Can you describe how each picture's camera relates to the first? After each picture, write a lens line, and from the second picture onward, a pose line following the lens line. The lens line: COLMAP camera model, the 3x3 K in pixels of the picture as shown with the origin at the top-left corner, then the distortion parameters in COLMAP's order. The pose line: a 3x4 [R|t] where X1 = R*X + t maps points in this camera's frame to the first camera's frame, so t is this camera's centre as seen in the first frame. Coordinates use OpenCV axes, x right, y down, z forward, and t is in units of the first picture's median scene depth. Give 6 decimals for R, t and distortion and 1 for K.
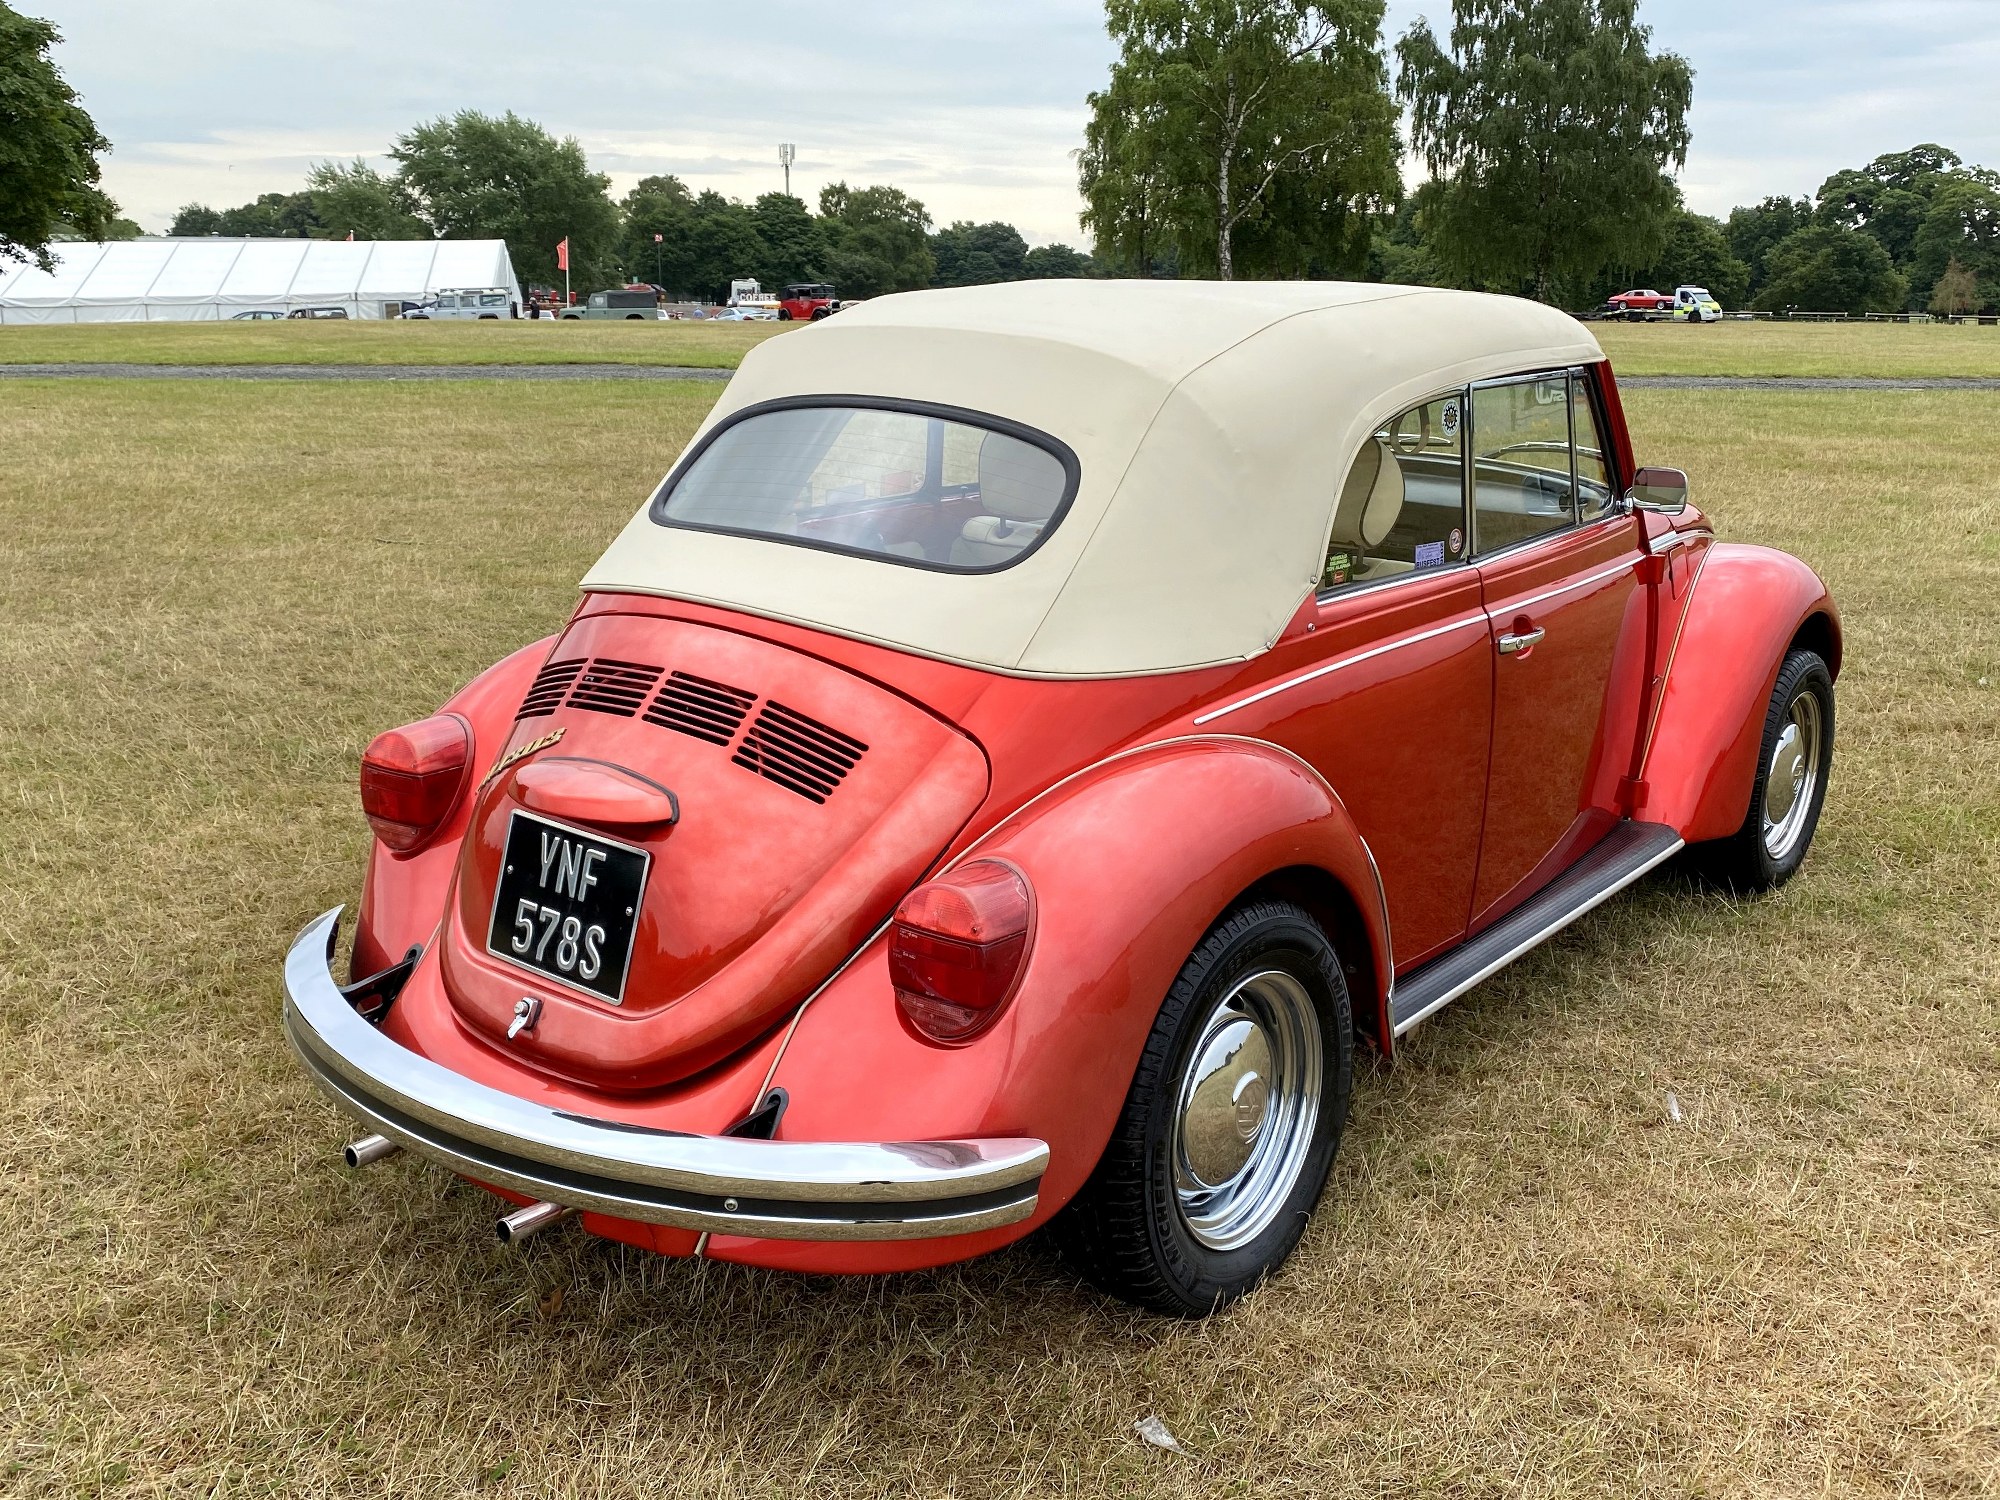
lens RADIAL K [[1878.5, 0, 1080.7], [0, 1878.5, 747.0], [0, 0, 1]] dist [0.027513, -0.013232]
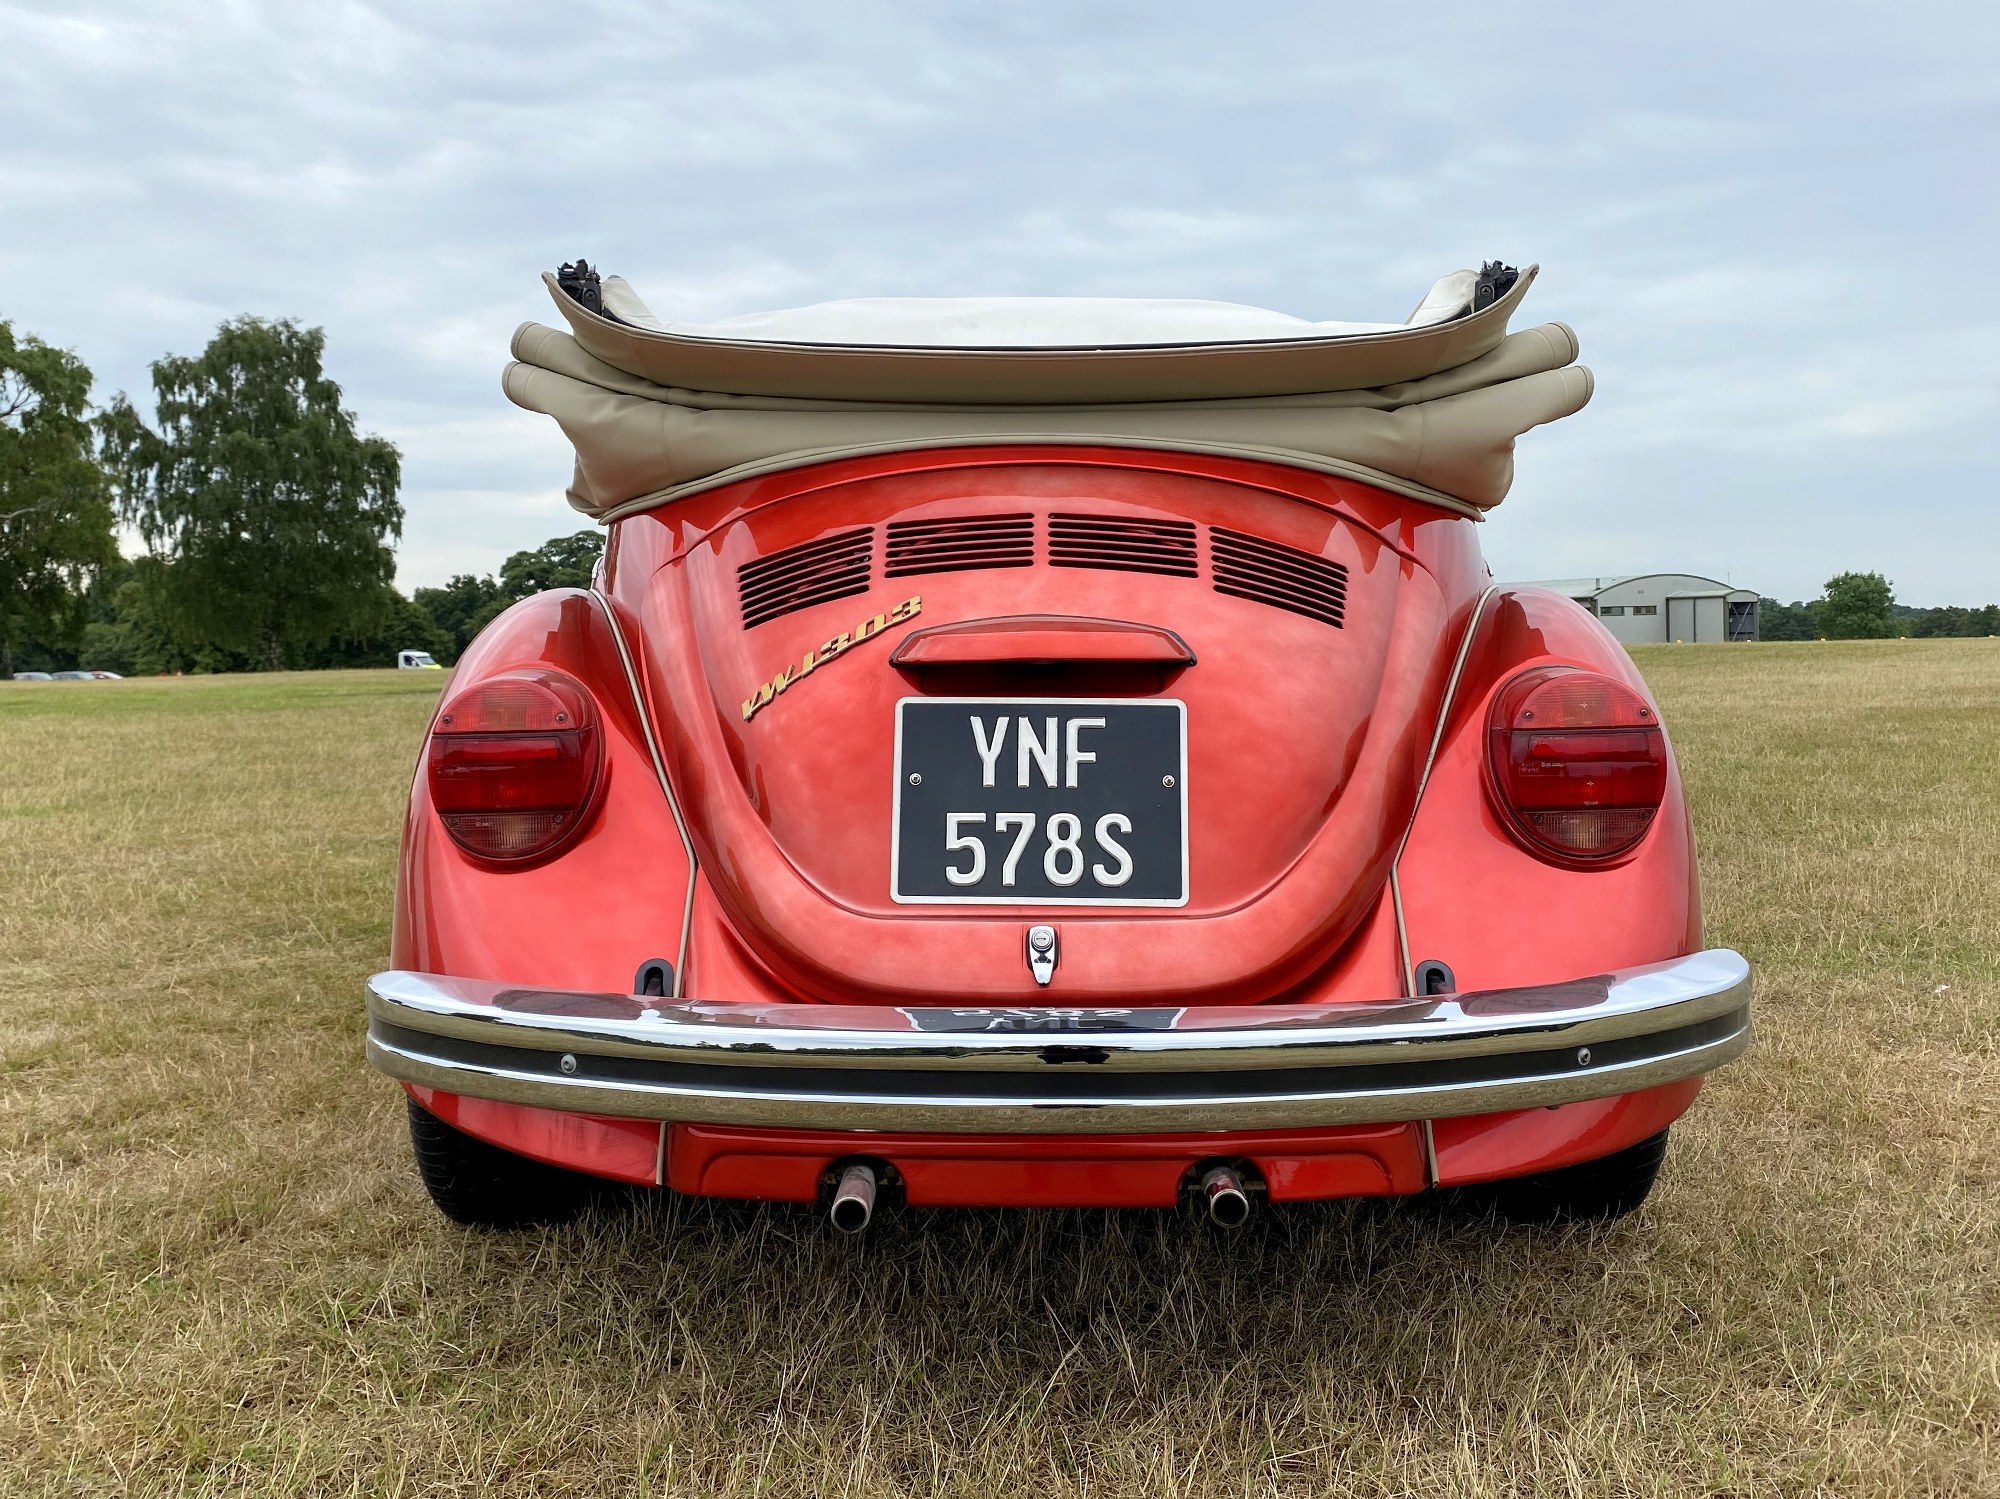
lens RADIAL K [[1804.3, 0, 1000.0], [0, 1804.3, 749.5], [0, 0, 1]] dist [0.072535, -0.112454]
pose [[0.814666, -0.071129, 0.575553, -0.679864], [0.175874, 0.976014, -0.128320, 0.149353], [-0.552620, 0.205762, 0.807634, 0.432856]]
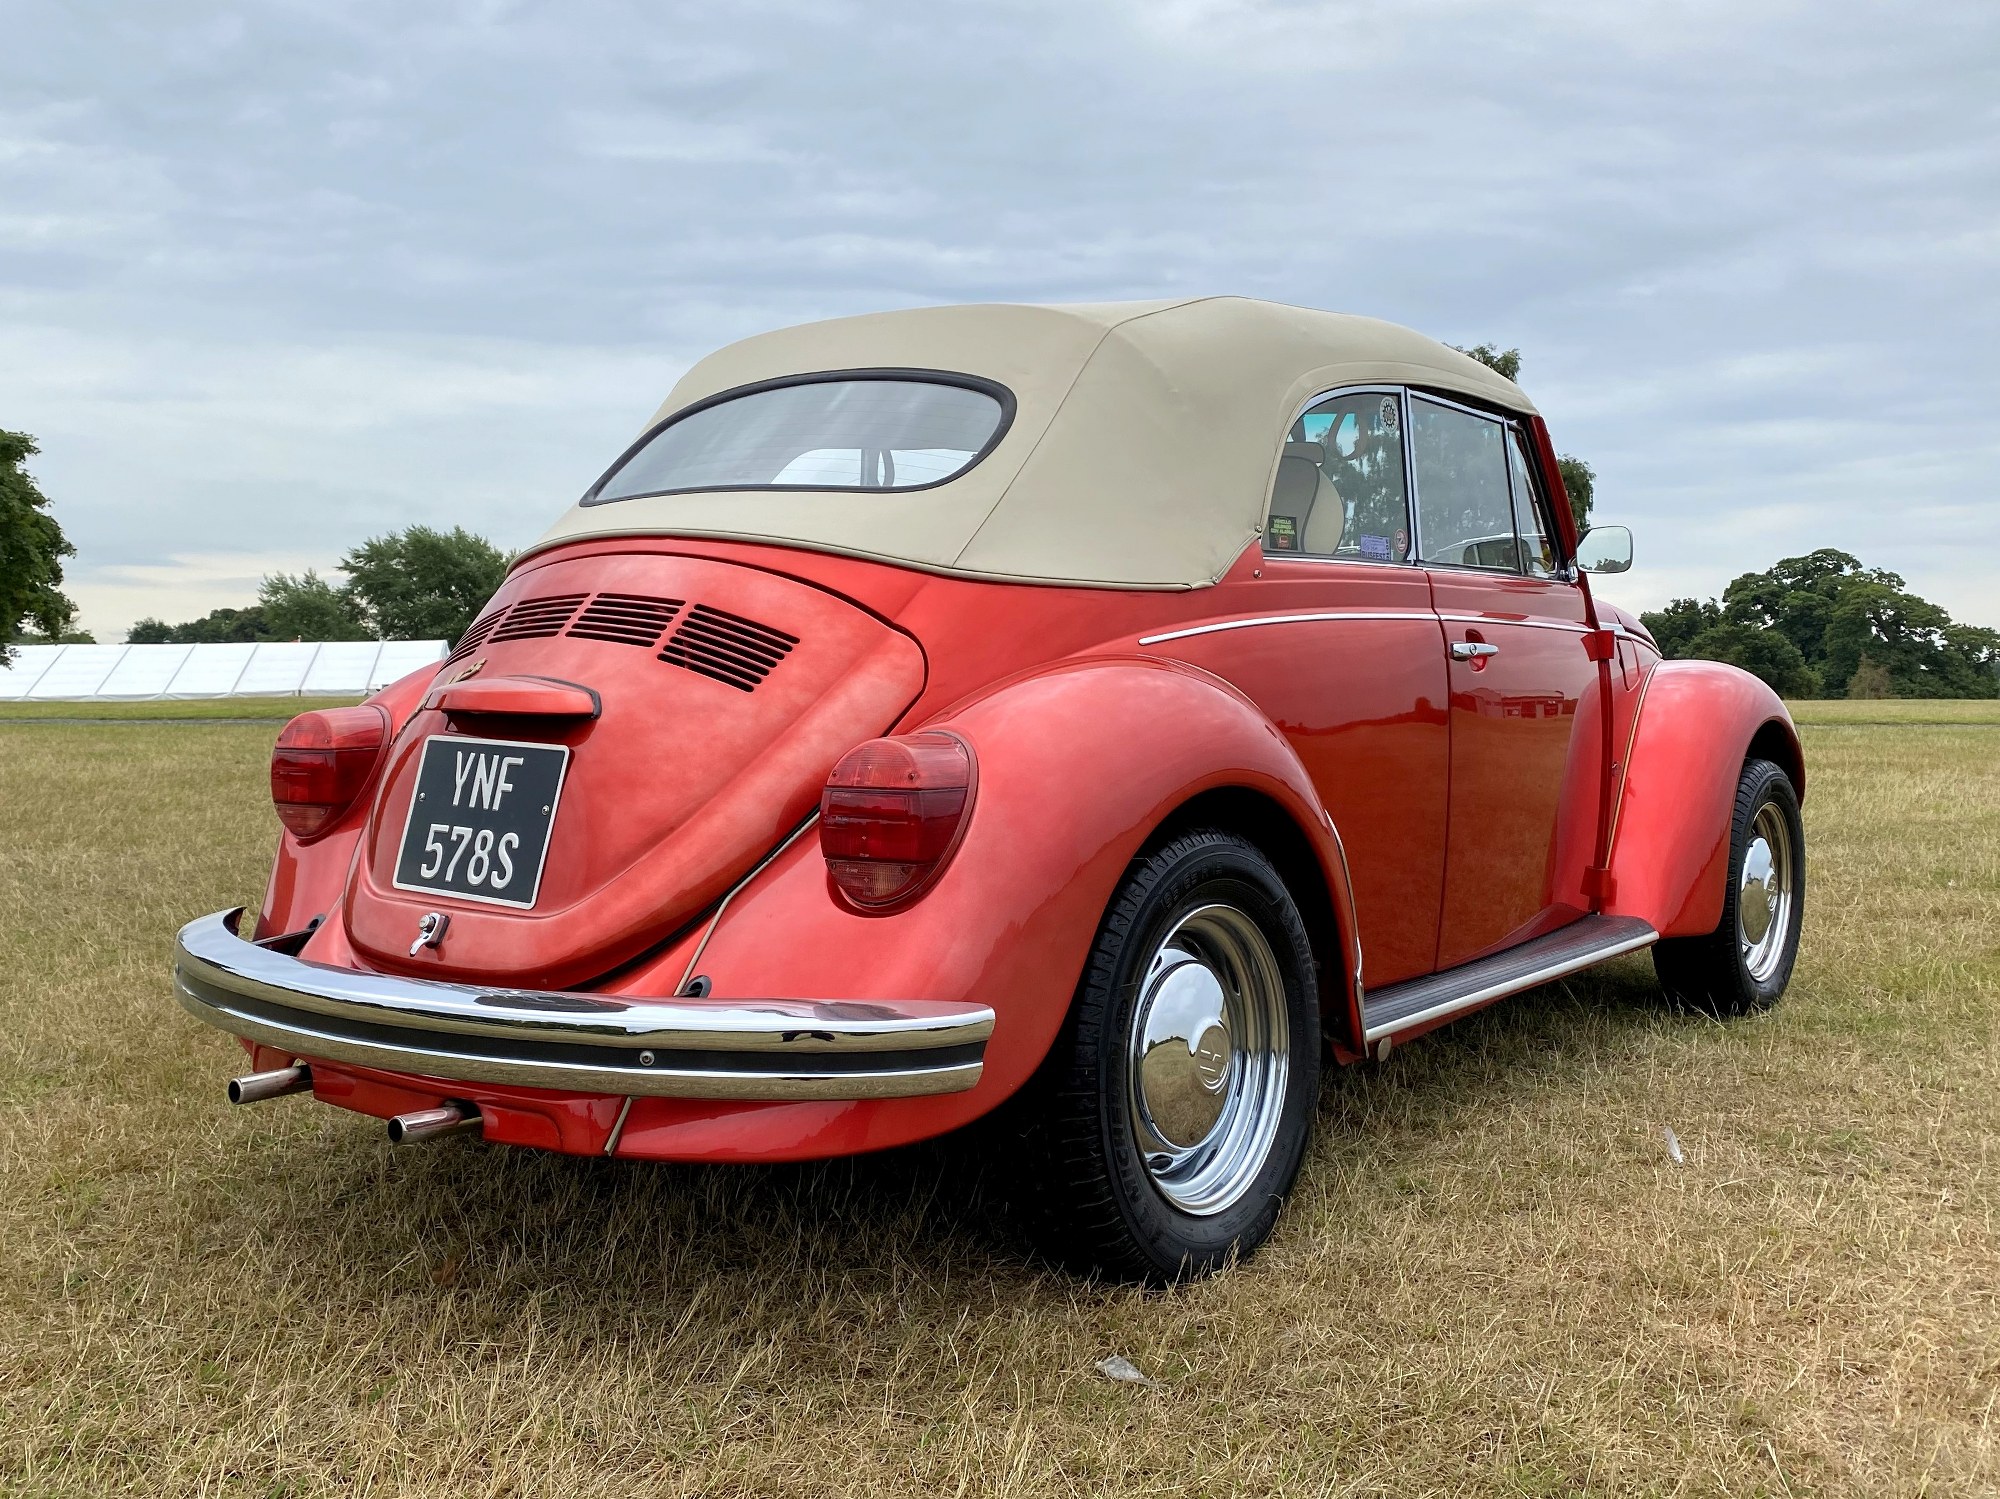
lens RADIAL K [[1901.6, 0, 966.4], [0, 1901.6, 750.5], [0, 0, 1]] dist [0.011150, 0.020210]
pose [[0.999699, -0.013886, -0.020245, -0.009012], [0.009411, 0.978423, -0.206395, 0.246092], [0.022674, 0.206143, 0.978259, 0.063526]]
